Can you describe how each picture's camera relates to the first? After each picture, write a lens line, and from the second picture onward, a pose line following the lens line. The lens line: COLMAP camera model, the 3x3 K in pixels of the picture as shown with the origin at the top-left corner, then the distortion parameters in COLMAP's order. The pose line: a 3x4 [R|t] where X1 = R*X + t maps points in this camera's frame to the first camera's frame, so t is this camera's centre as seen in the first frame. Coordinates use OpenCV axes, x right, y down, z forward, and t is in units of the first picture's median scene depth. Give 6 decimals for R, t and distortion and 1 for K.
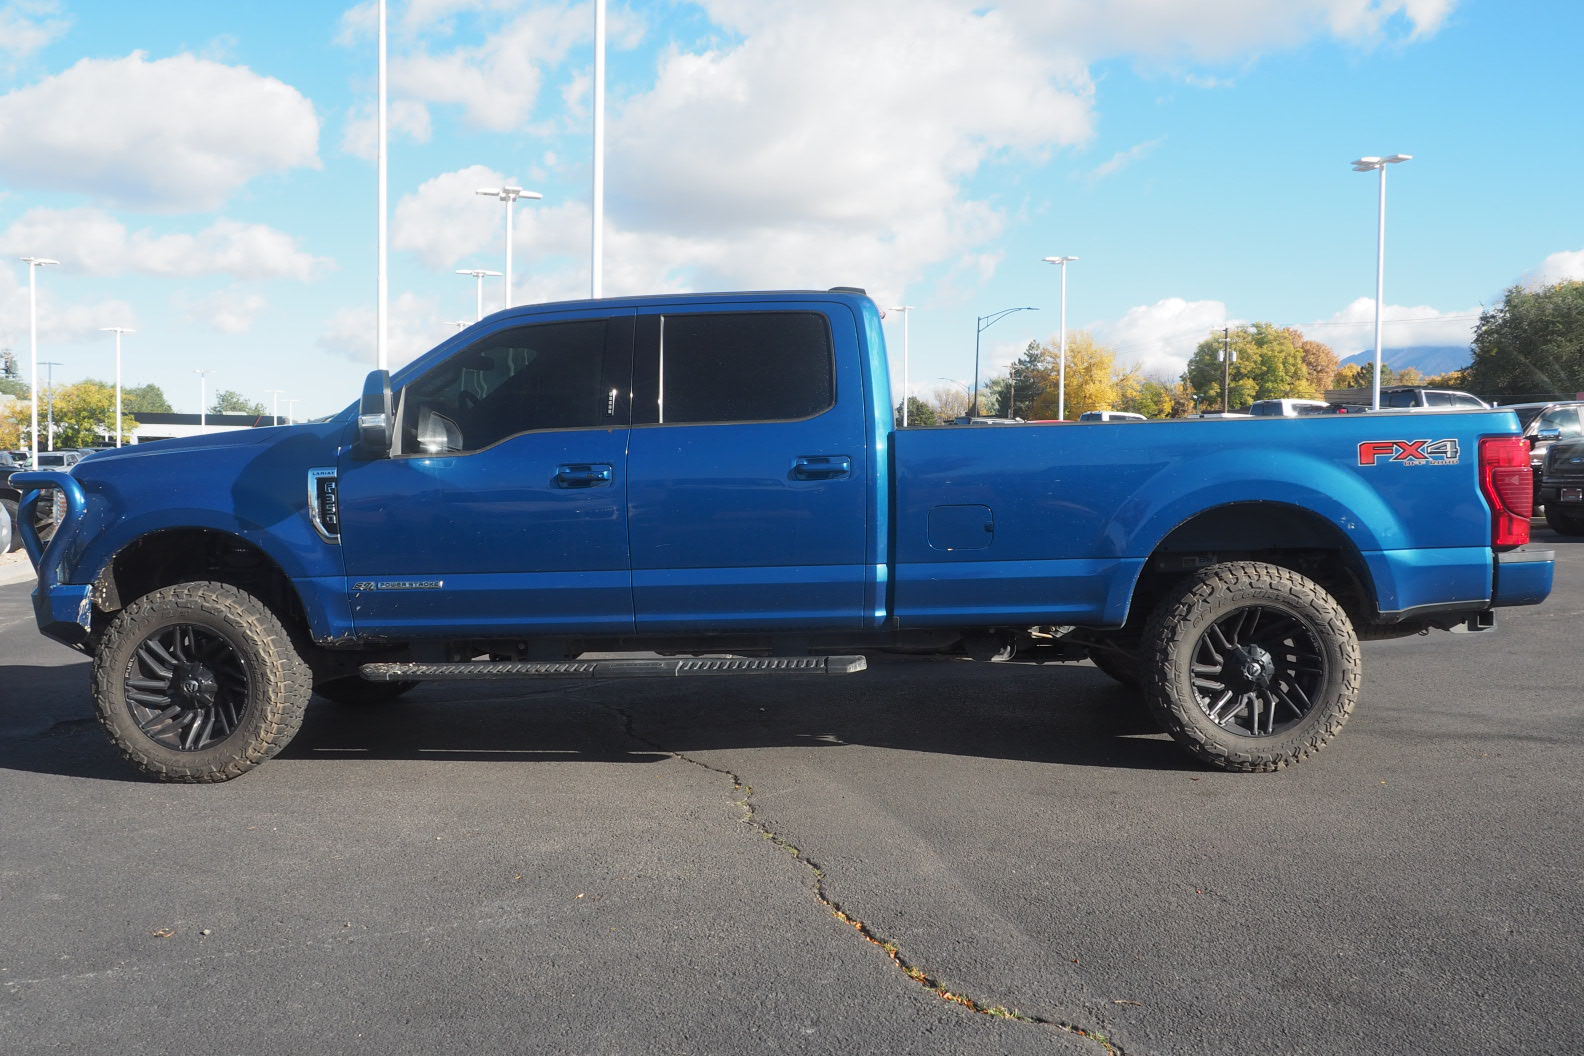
lens RADIAL K [[1364.3, 0, 792.0], [0, 1364.3, 528.0], [0, 0, 1]] dist [-0.017005, 0.019482]
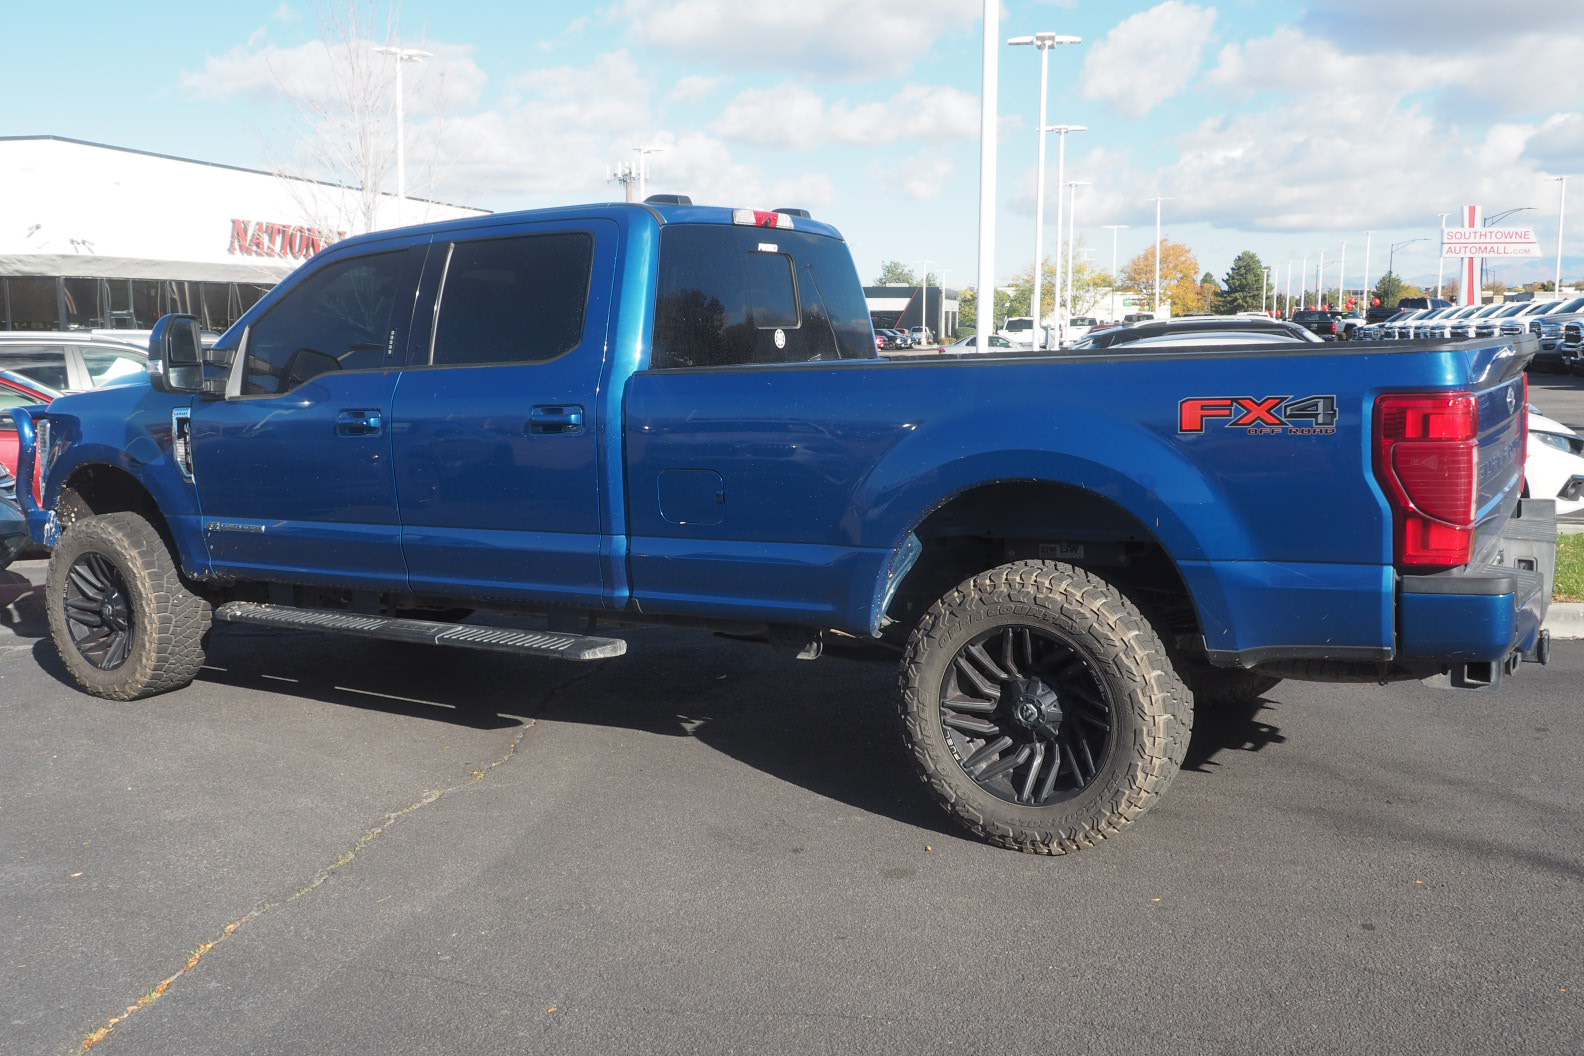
lens RADIAL K [[1470.5, 0, 792.0], [0, 1470.5, 528.0], [0, 0, 1]] dist [-0.002178, -0.001145]
pose [[0.870724, 0.056489, -0.488517, 0.594507], [-0.013197, 0.995707, 0.091615, -0.061676], [0.491595, -0.073324, 0.867732, 0.265955]]
